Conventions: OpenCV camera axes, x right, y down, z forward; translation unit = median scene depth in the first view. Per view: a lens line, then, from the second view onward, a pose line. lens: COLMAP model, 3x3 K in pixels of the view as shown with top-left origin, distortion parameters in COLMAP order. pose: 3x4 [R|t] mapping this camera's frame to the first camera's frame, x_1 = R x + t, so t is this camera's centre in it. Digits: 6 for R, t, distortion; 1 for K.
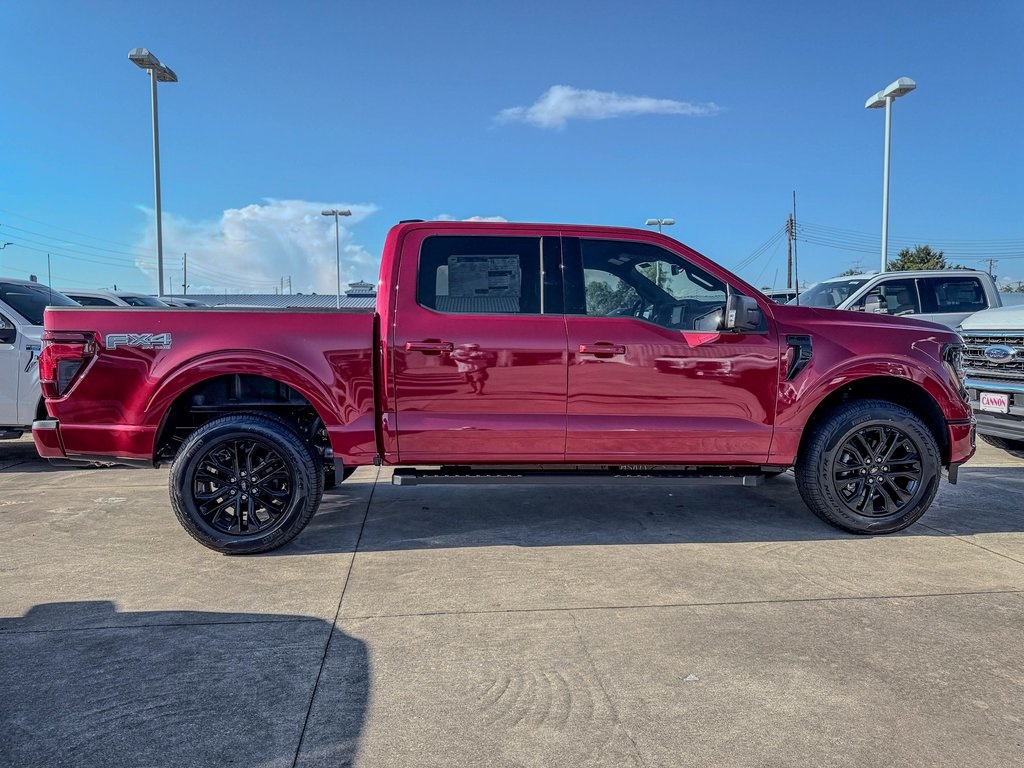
lens RADIAL K [[754.7, 0, 507.2], [0, 754.7, 377.6], [0, 0, 1]] dist [0.063713, -0.098948]
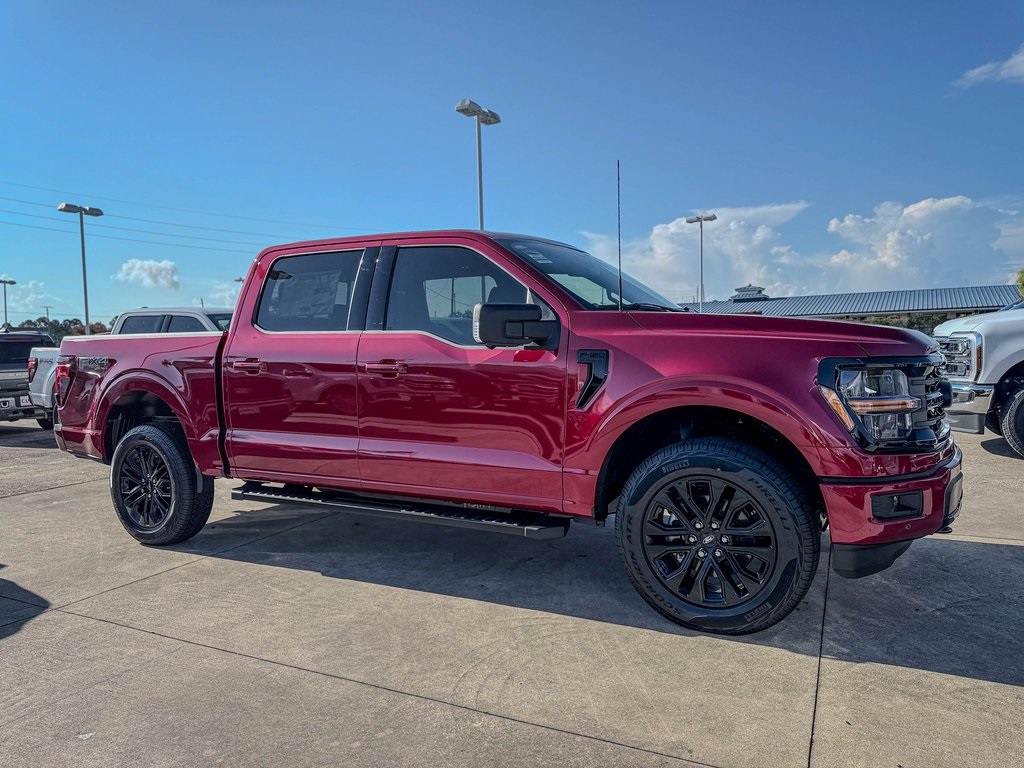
lens RADIAL K [[746.5, 0, 512.8], [0, 746.5, 389.4], [0, 0, 1]] dist [0.043827, -0.077880]
pose [[0.828817, 0.010120, -0.559429, 0.725282], [-0.005693, 0.999937, 0.009653, -0.021393], [0.559491, -0.004816, 0.828822, 0.336714]]
